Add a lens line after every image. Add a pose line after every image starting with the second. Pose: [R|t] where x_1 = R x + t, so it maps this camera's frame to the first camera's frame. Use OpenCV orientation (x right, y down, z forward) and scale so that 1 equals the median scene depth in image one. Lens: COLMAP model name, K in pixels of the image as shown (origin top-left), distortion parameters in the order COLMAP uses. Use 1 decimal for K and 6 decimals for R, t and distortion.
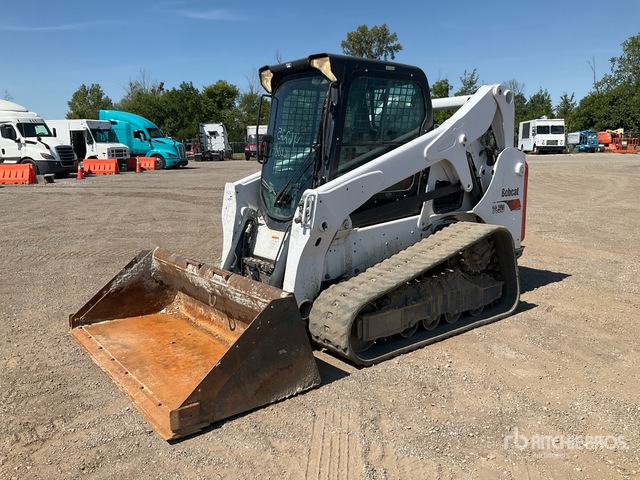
lens RADIAL K [[497.2, 0, 320.0], [0, 497.2, 240.0], [0, 0, 1]] dist [0.003367, 0.000165]
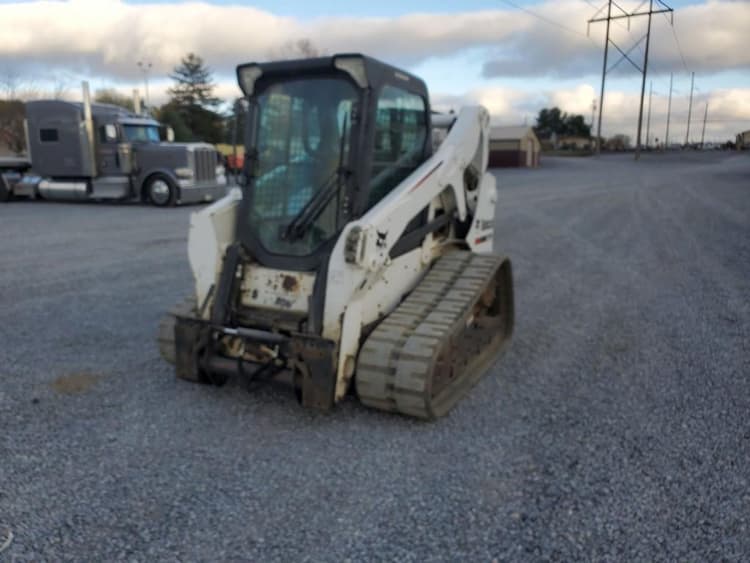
lens RADIAL K [[582.6, 0, 375.0], [0, 582.6, 281.5], [0, 0, 1]] dist [0.003367, 0.000165]
pose [[0.898524, -0.052364, 0.435790, -0.345440], [0.046472, 0.998627, 0.024176, -0.017821], [-0.436457, -0.001471, 0.899724, 0.101473]]
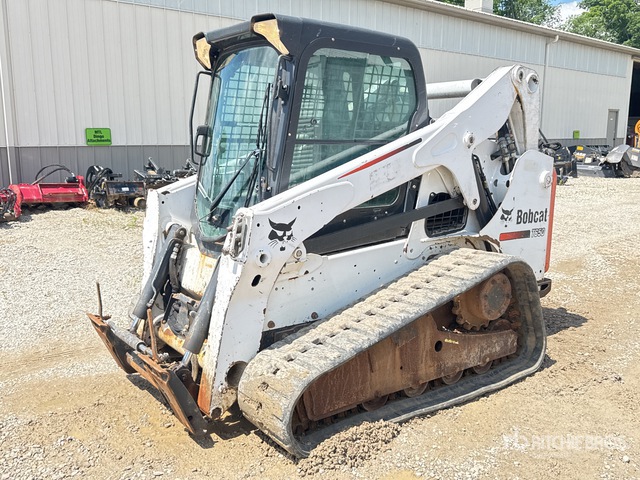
lens RADIAL K [[562.9, 0, 320.0], [0, 562.9, 240.0], [0, 0, 1]] dist [0.075927, -0.000101]
pose [[0.999731, 0.022858, 0.004019, 0.068386], [-0.022850, 0.999737, -0.002106, -0.045330], [-0.004066, 0.002014, 0.999990, 0.159053]]
